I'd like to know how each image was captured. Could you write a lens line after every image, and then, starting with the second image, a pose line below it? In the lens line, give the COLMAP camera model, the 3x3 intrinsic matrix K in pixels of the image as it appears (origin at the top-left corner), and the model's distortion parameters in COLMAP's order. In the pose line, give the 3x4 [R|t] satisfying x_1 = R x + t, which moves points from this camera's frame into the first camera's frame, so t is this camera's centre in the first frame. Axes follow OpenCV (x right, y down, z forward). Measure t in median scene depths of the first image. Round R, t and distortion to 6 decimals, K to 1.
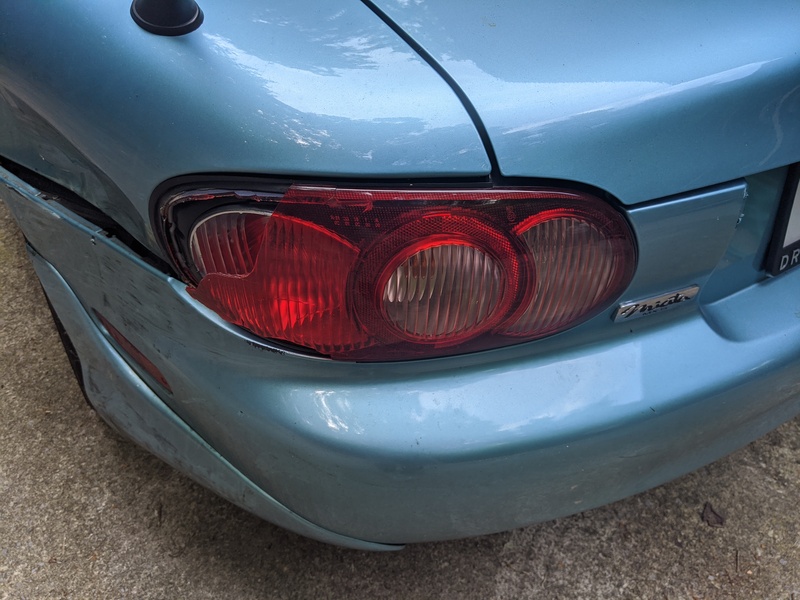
lens RADIAL K [[638.3, 0, 398.7], [0, 638.3, 282.9], [0, 0, 1]] dist [-0.005654, -0.012691]
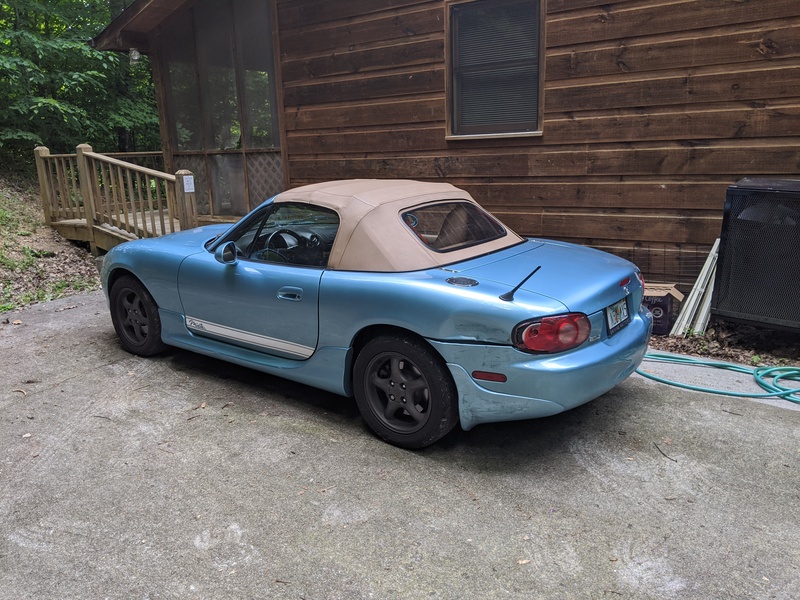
lens RADIAL K [[630.8, 0, 380.0], [0, 630.8, 288.4], [0, 0, 1]] dist [0.055979, -0.097998]
pose [[0.937105, -0.141926, 0.318892, -1.523146], [0.271552, 0.870445, -0.410591, 0.726094], [-0.219304, 0.471362, 0.854238, -1.734945]]
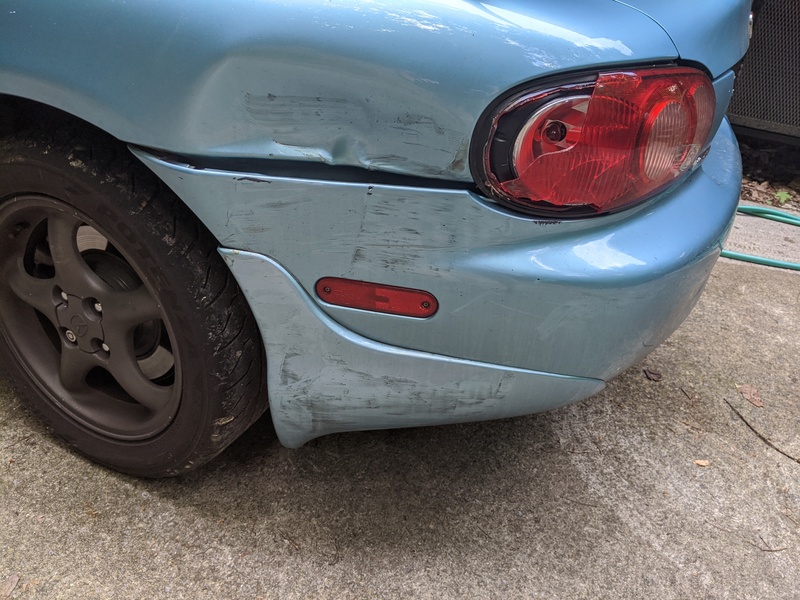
lens RADIAL K [[630.8, 0, 380.0], [0, 630.8, 288.4], [0, 0, 1]] dist [0.055979, -0.097998]
pose [[0.853671, -0.248561, 0.457671, -0.605927], [0.319527, 0.943903, -0.083364, 0.122142], [-0.411276, 0.217404, 0.885205, -0.003696]]
